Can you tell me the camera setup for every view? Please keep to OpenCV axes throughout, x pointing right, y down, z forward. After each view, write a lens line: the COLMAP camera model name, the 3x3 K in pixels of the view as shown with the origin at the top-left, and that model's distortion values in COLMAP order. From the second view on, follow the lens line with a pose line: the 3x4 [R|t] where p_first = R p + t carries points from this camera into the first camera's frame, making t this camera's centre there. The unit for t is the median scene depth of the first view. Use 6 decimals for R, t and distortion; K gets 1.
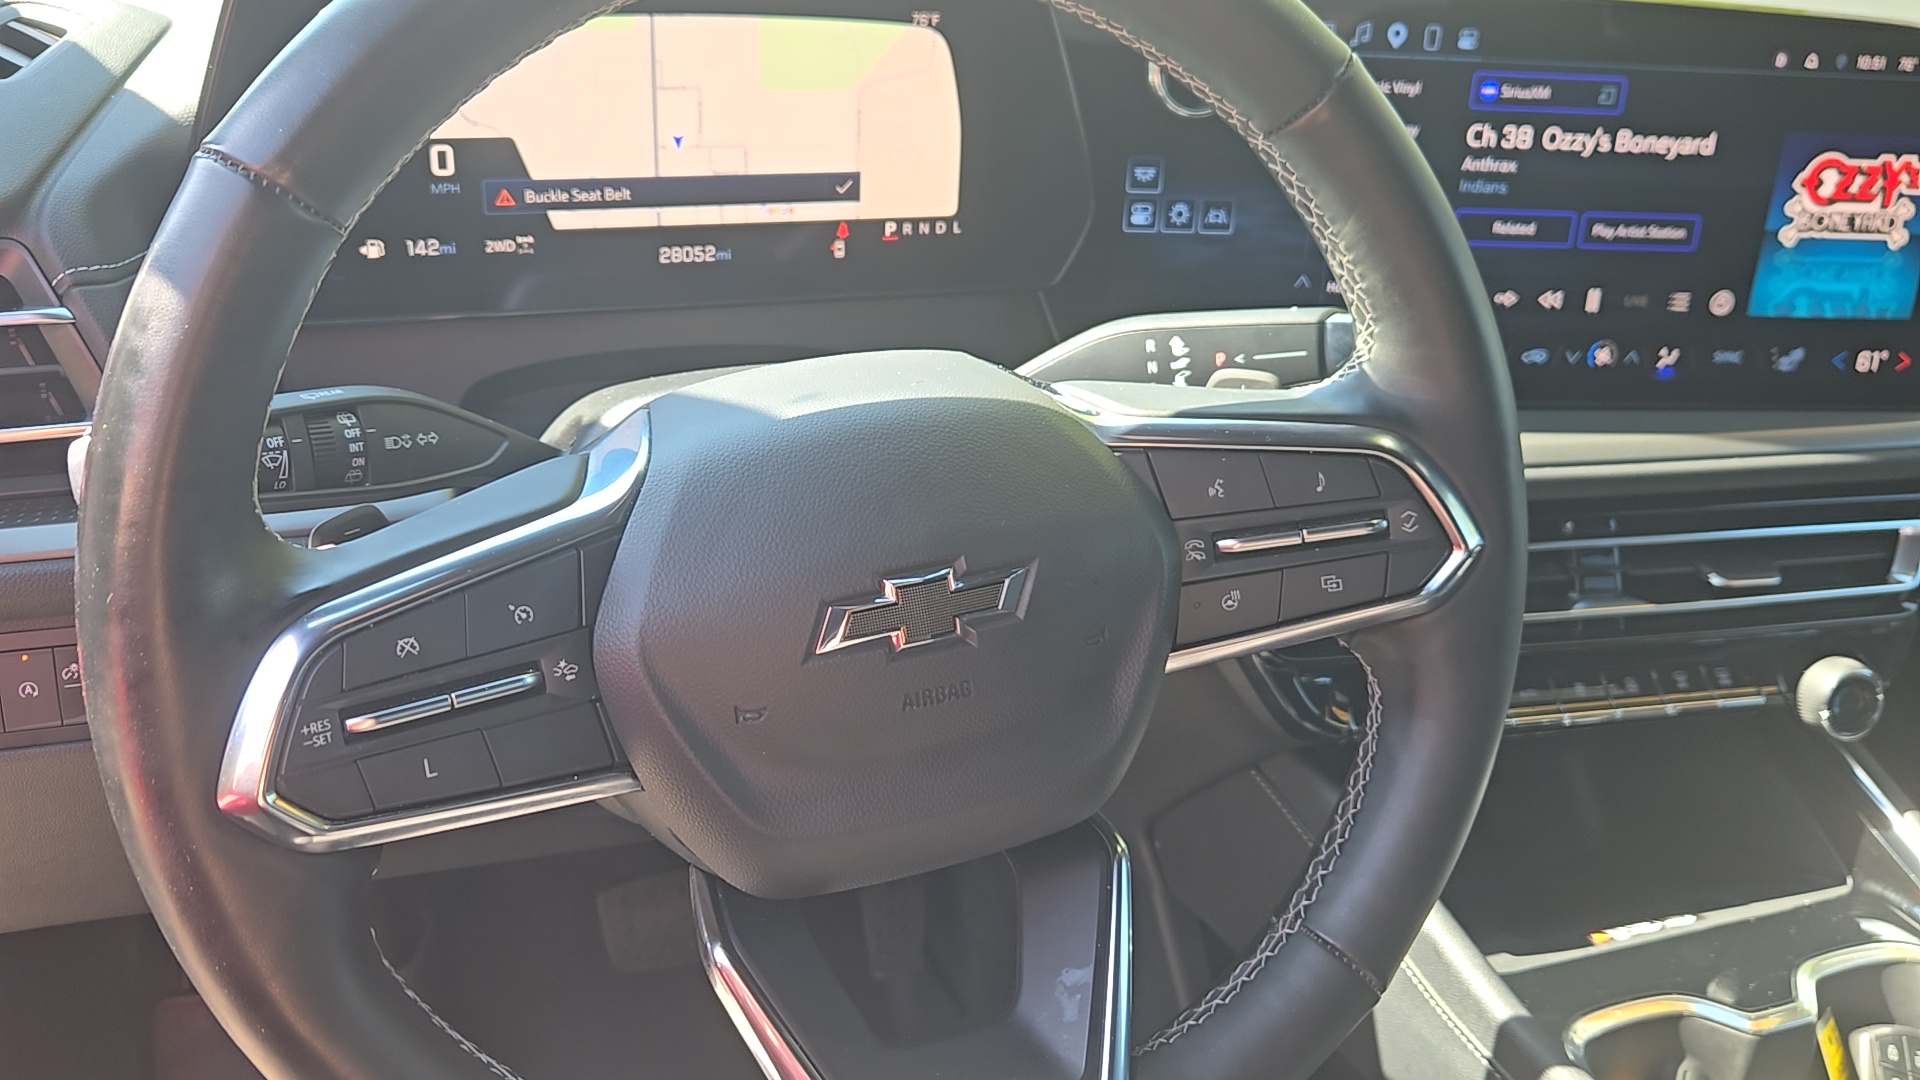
lens RADIAL K [[1598.6, 0, 949.7], [0, 1598.6, 544.2], [0, 0, 1]] dist [0.001258, -0.000518]
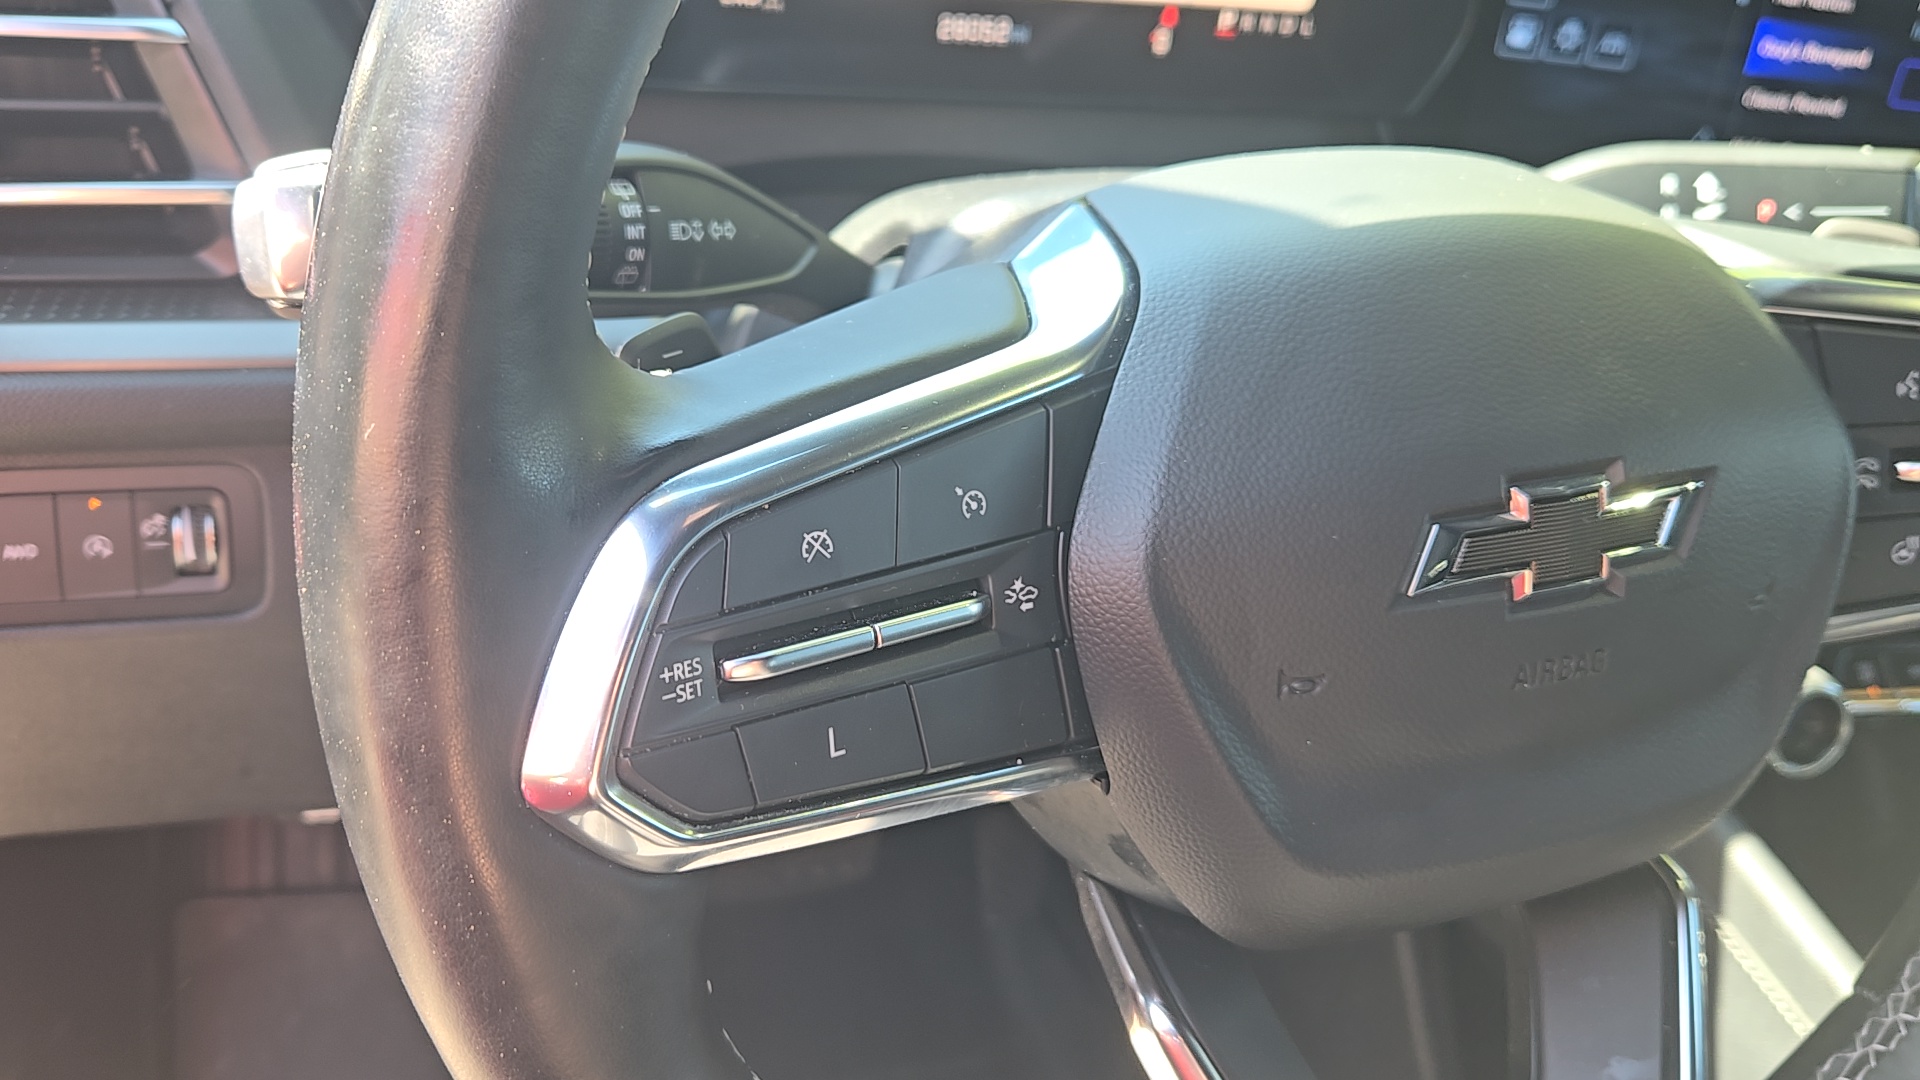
lens RADIAL K [[1598.6, 0, 947.9], [0, 1598.6, 555.9], [0, 0, 1]] dist [0.001258, -0.000518]
pose [[0.997438, 0.069234, 0.017991, -0.179938], [-0.070376, 0.994816, 0.073400, 0.012069], [-0.012816, -0.074479, 0.997140, 0.235073]]
